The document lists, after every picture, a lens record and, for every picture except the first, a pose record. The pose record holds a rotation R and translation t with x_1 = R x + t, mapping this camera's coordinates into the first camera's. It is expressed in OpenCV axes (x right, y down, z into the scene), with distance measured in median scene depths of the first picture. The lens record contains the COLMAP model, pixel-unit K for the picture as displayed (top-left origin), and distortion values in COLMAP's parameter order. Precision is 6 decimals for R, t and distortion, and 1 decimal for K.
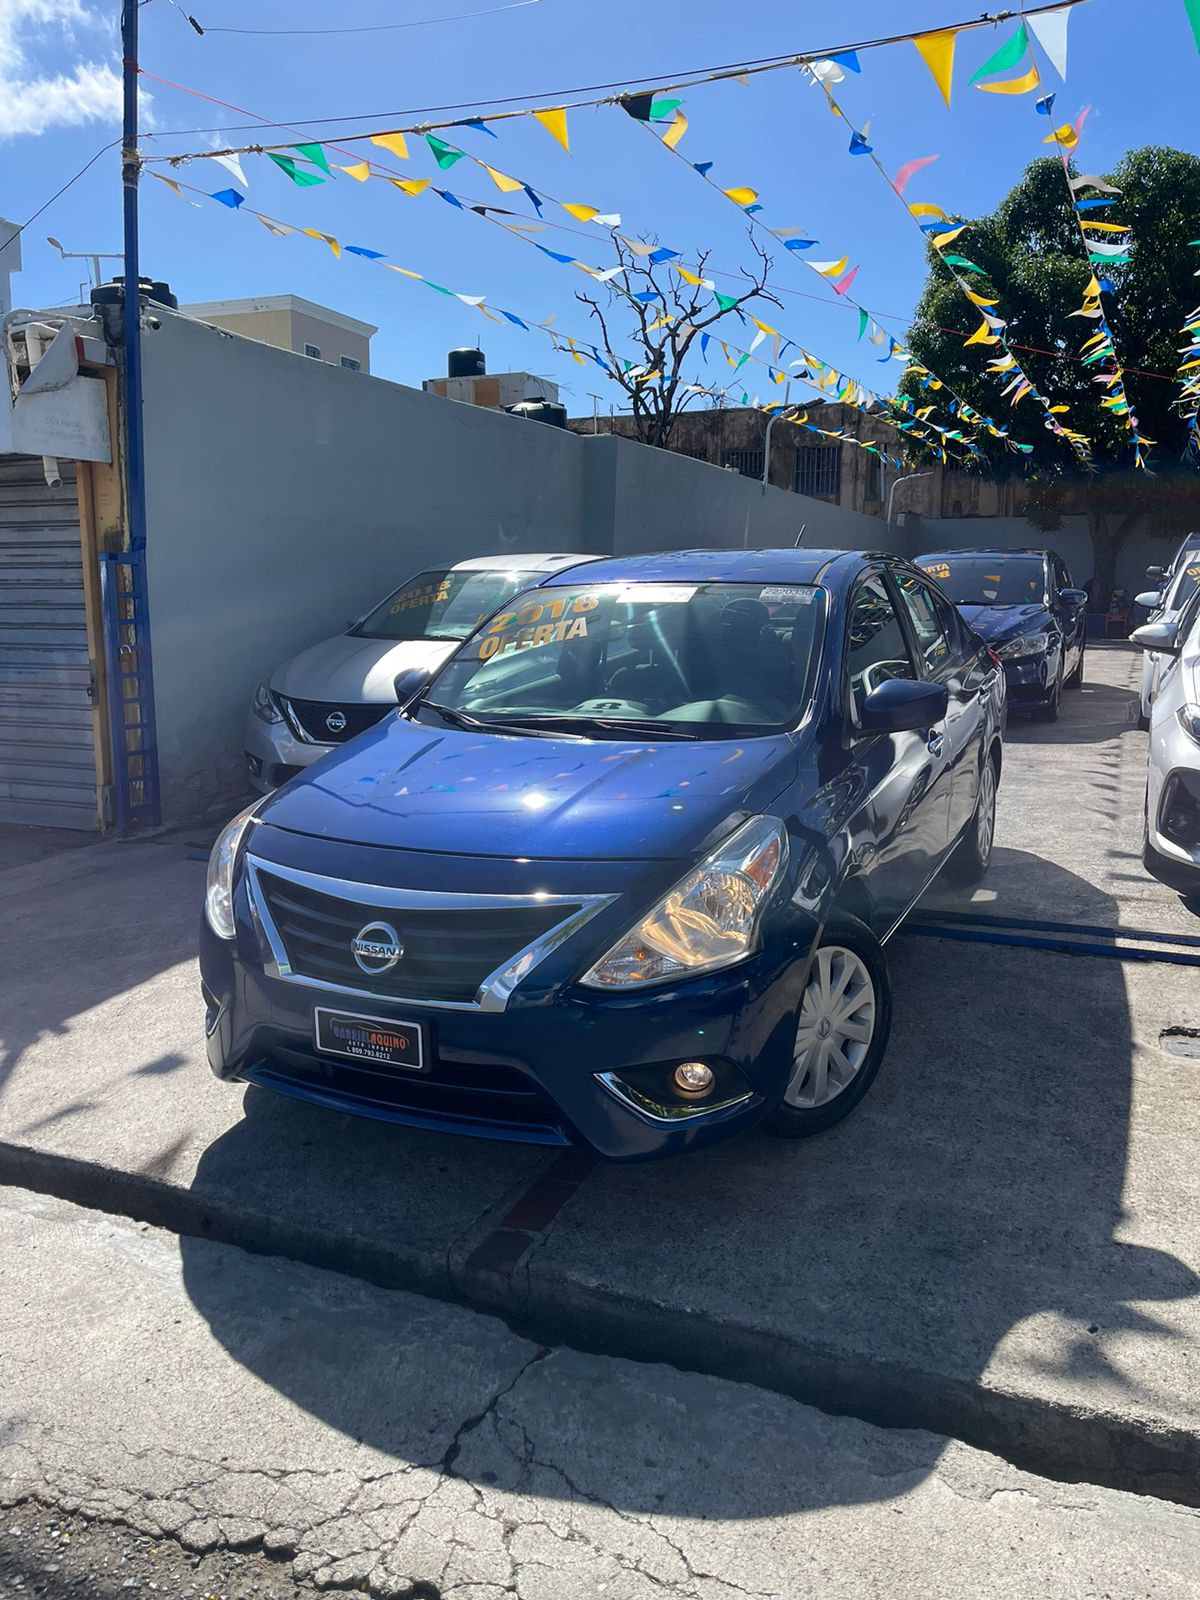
lens RADIAL K [[1237.9, 0, 600.0], [0, 1237.9, 800.0], [0, 0, 1]] dist [0.083659, -0.102565]
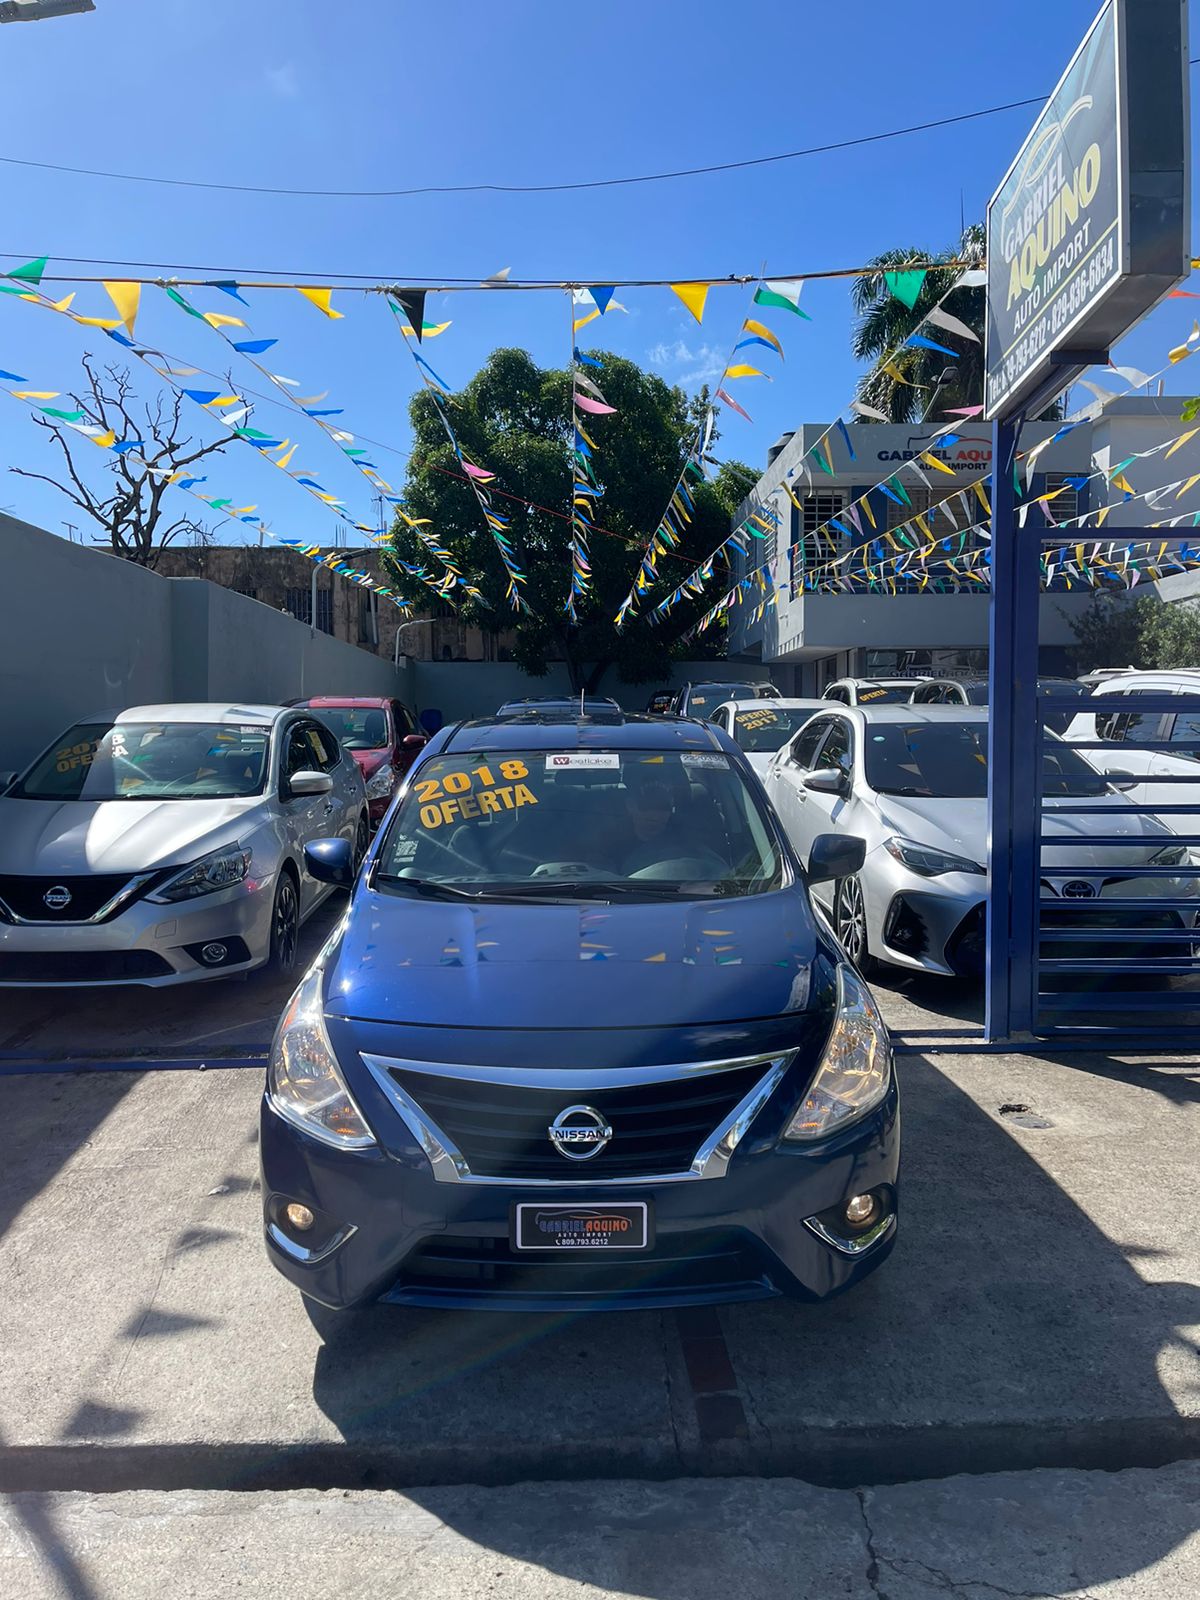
lens RADIAL K [[1240.9, 0, 600.0], [0, 1240.9, 800.0], [0, 0, 1]] dist [0.095279, -0.110928]
pose [[0.896847, -0.035792, 0.440890, -0.542416], [0.081316, 0.993075, -0.084792, -0.054472], [-0.434802, 0.111897, 0.893547, 0.058234]]
